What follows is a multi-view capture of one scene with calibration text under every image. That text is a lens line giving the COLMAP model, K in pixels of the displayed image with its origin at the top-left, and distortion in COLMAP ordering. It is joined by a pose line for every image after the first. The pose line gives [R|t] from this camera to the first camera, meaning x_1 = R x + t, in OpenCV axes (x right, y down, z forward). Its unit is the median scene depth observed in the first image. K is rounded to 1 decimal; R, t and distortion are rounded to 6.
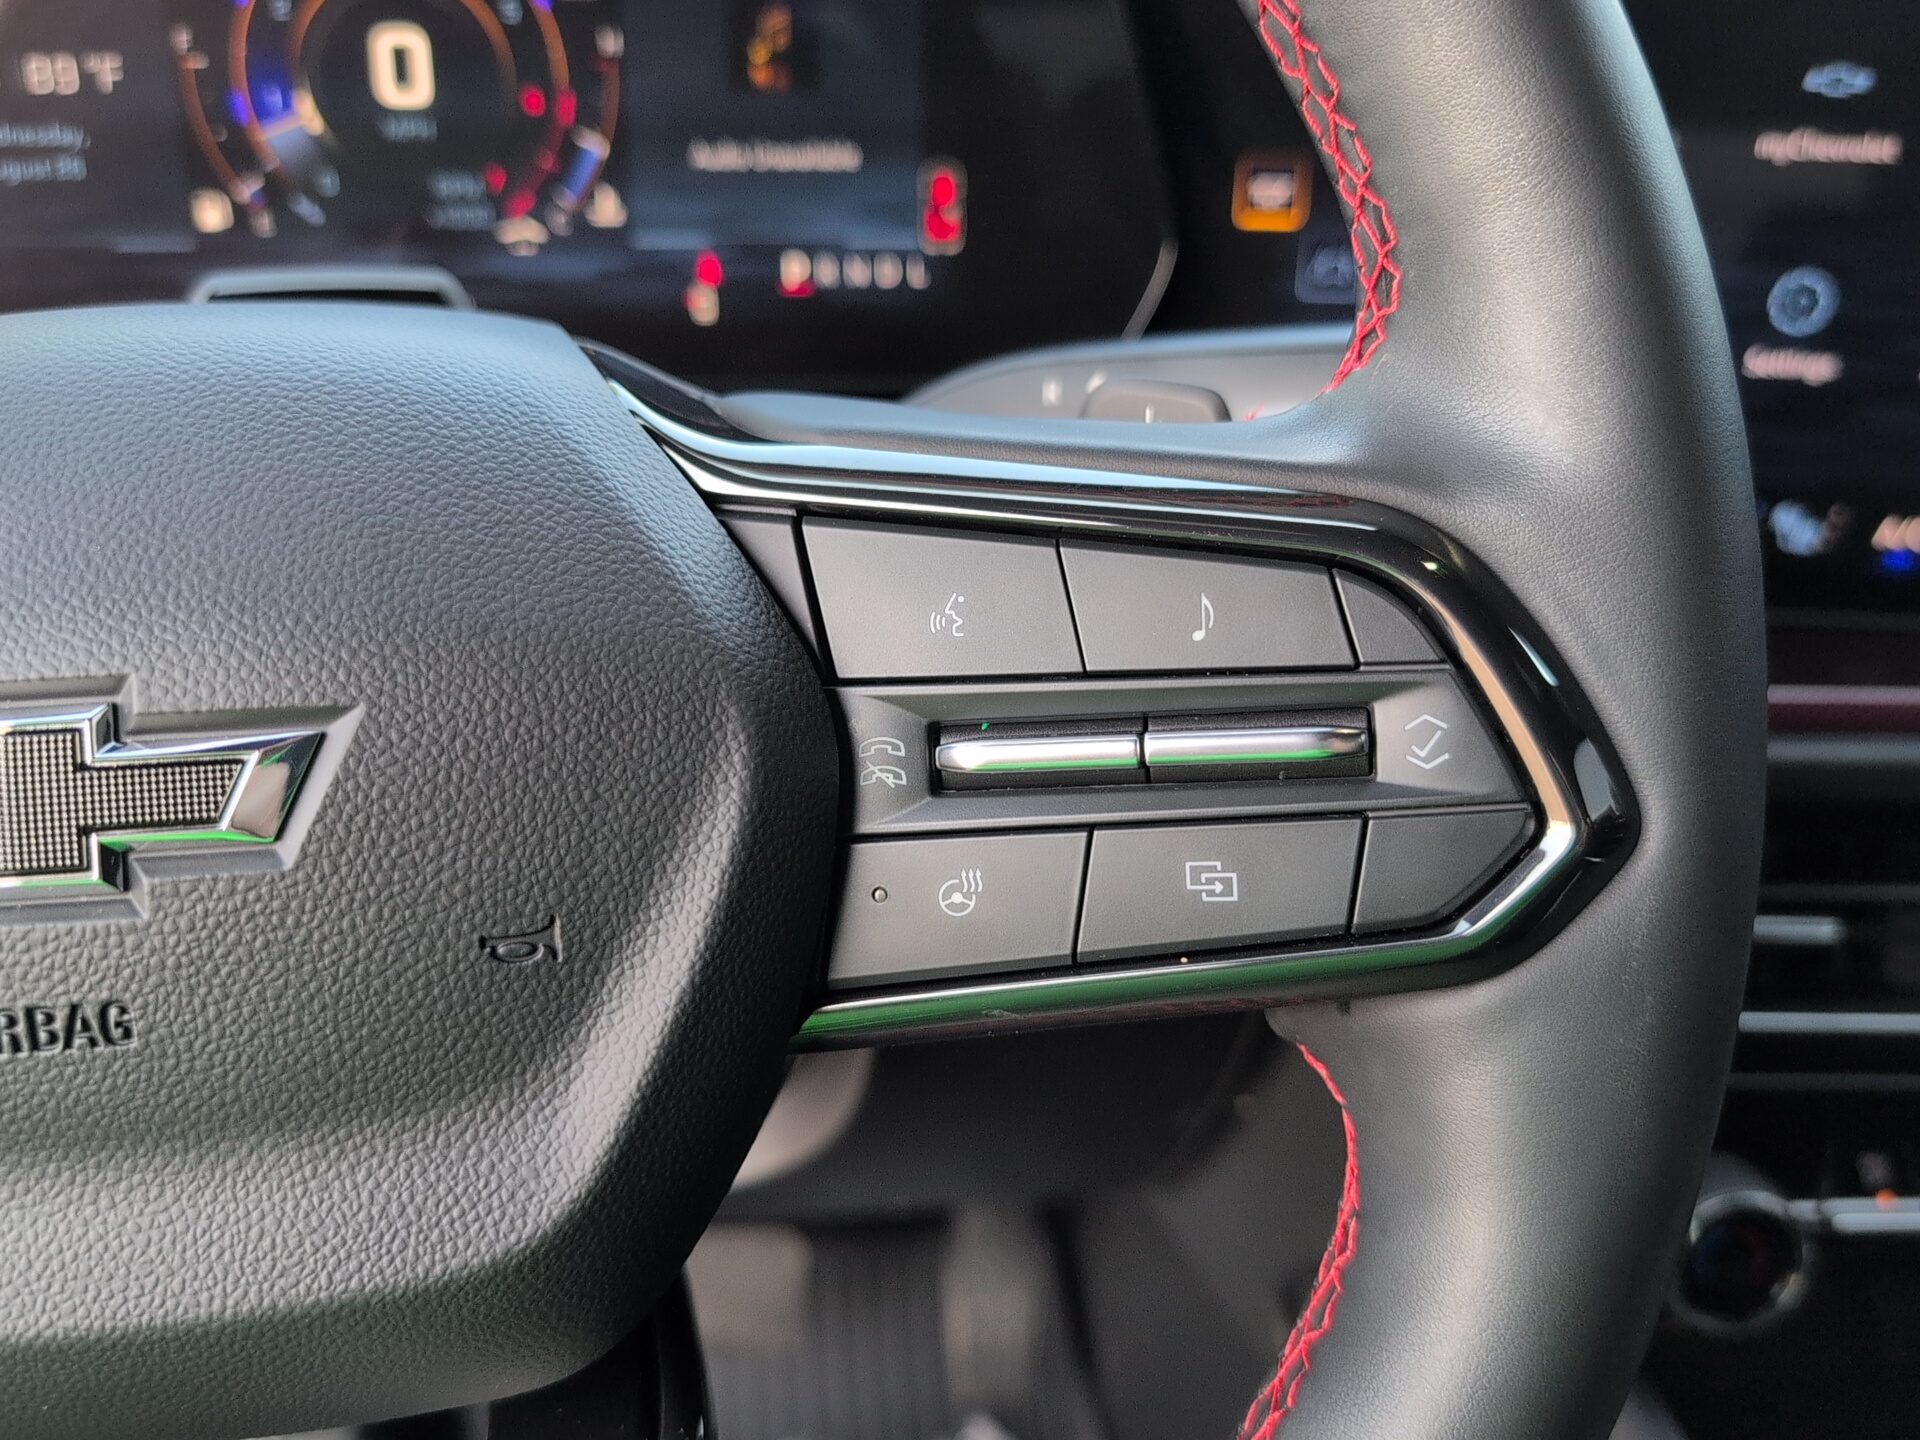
lens RADIAL K [[1618.2, 0, 960.0], [0, 1618.2, 720.0], [0, 0, 1]] dist [-0.006749, -0.035074]
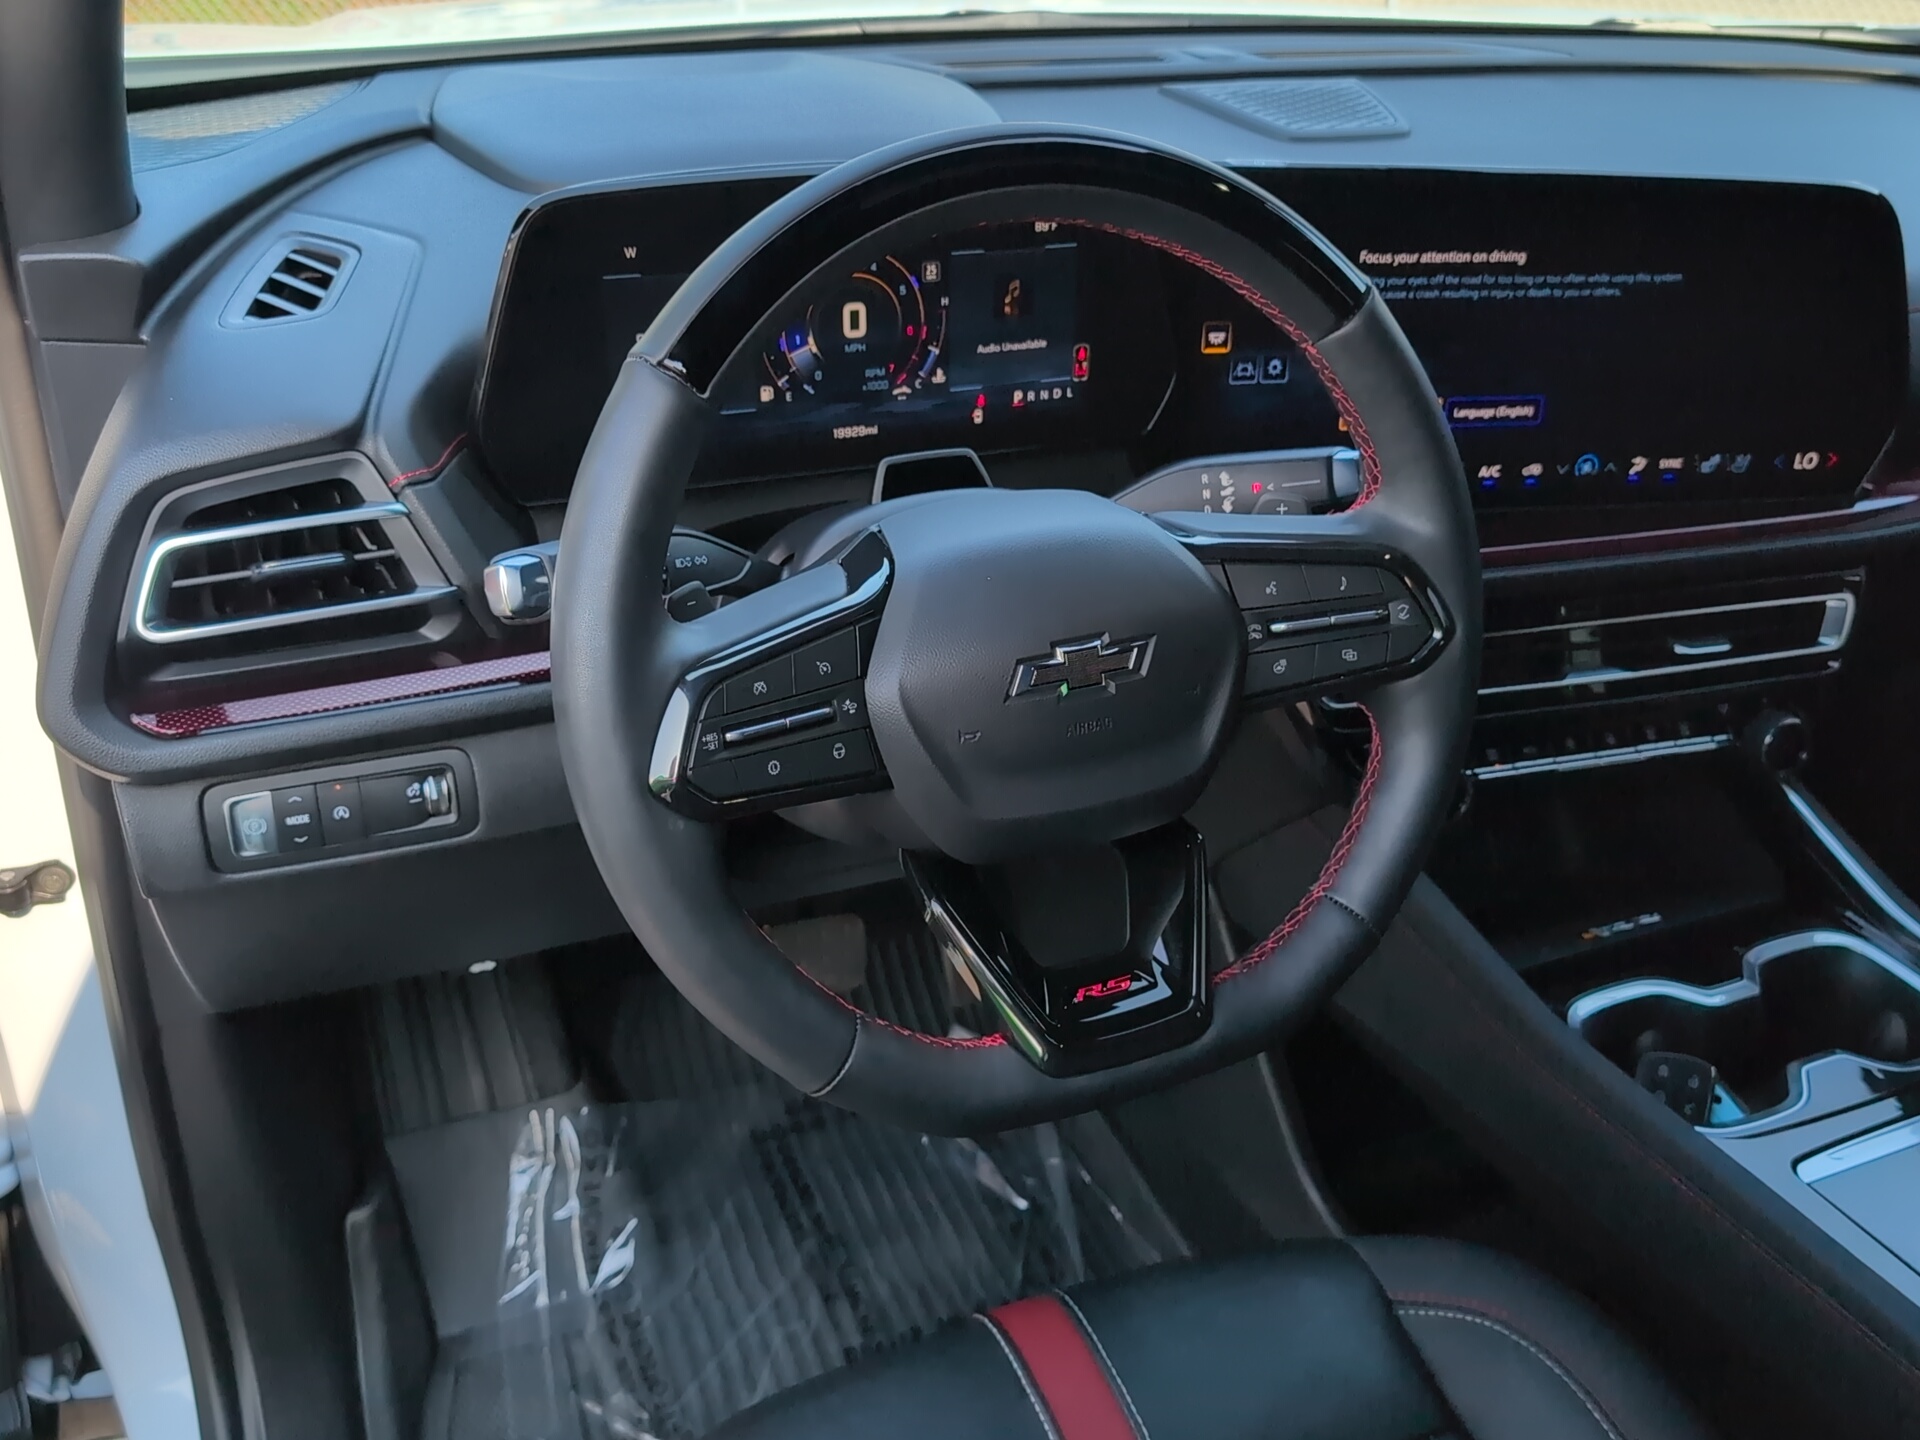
lens RADIAL K [[1610.9, 0, 960.0], [0, 1610.9, 720.0], [0, 0, 1]] dist [0.057940, -0.002848]
pose [[0.965317, -0.114675, 0.234546, -1.513938], [0.085376, 0.987634, 0.131495, -0.300990], [-0.246725, -0.106910, 0.963170, -2.241827]]
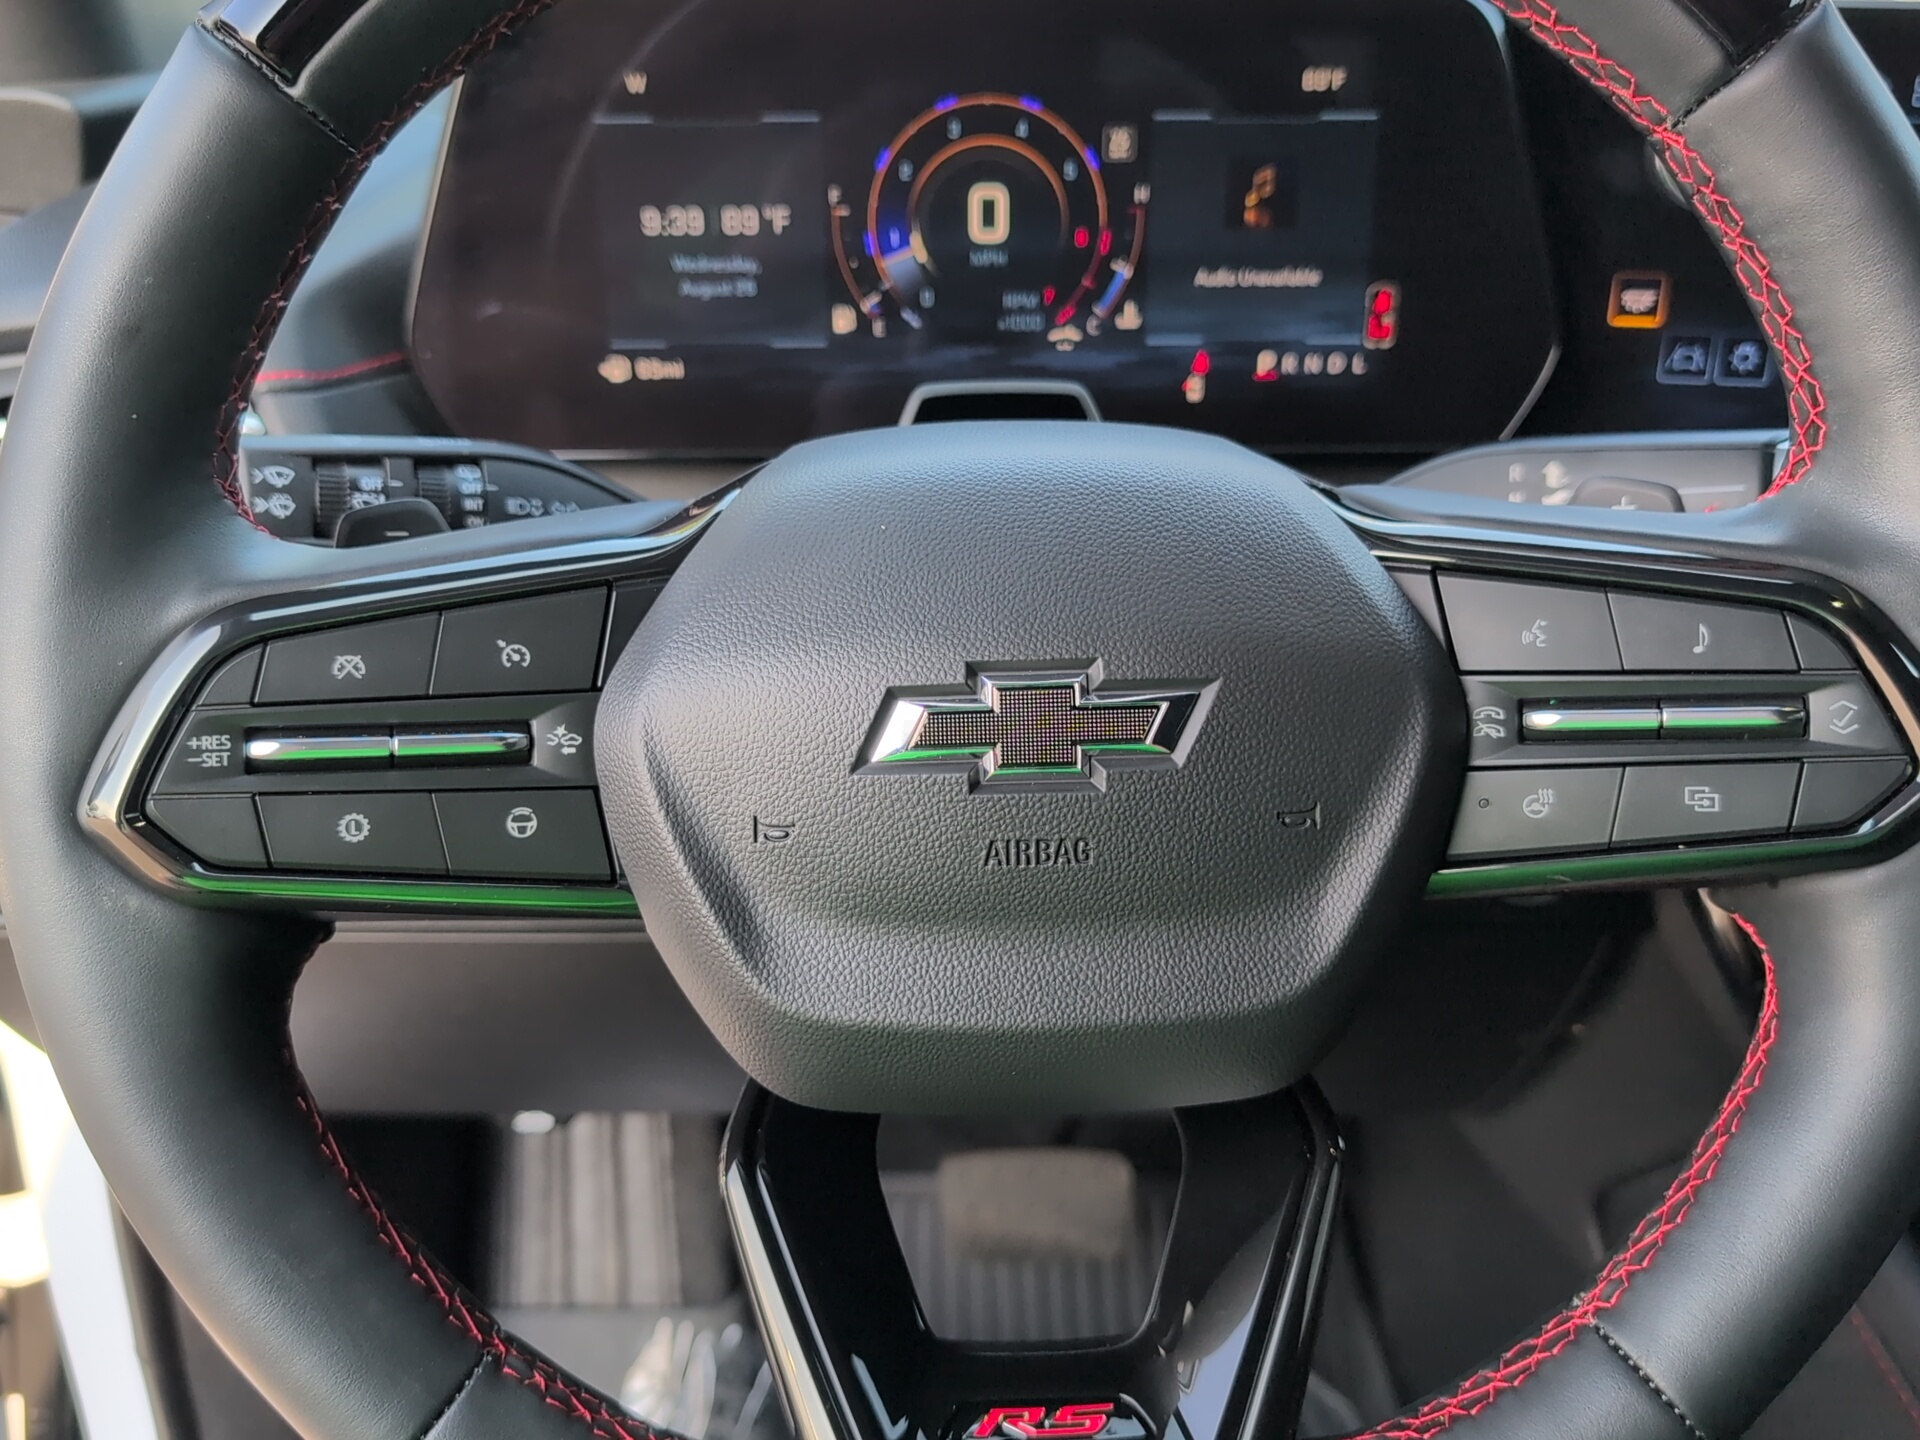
lens RADIAL K [[1618.2, 0, 960.0], [0, 1618.2, 720.0], [0, 0, 1]] dist [-0.006749, -0.035074]
pose [[0.992739, 0.029625, -0.116586, -0.390172], [-0.029795, 0.999556, 0.000281, 0.039688], [0.116543, 0.003195, 0.993181, -0.691022]]
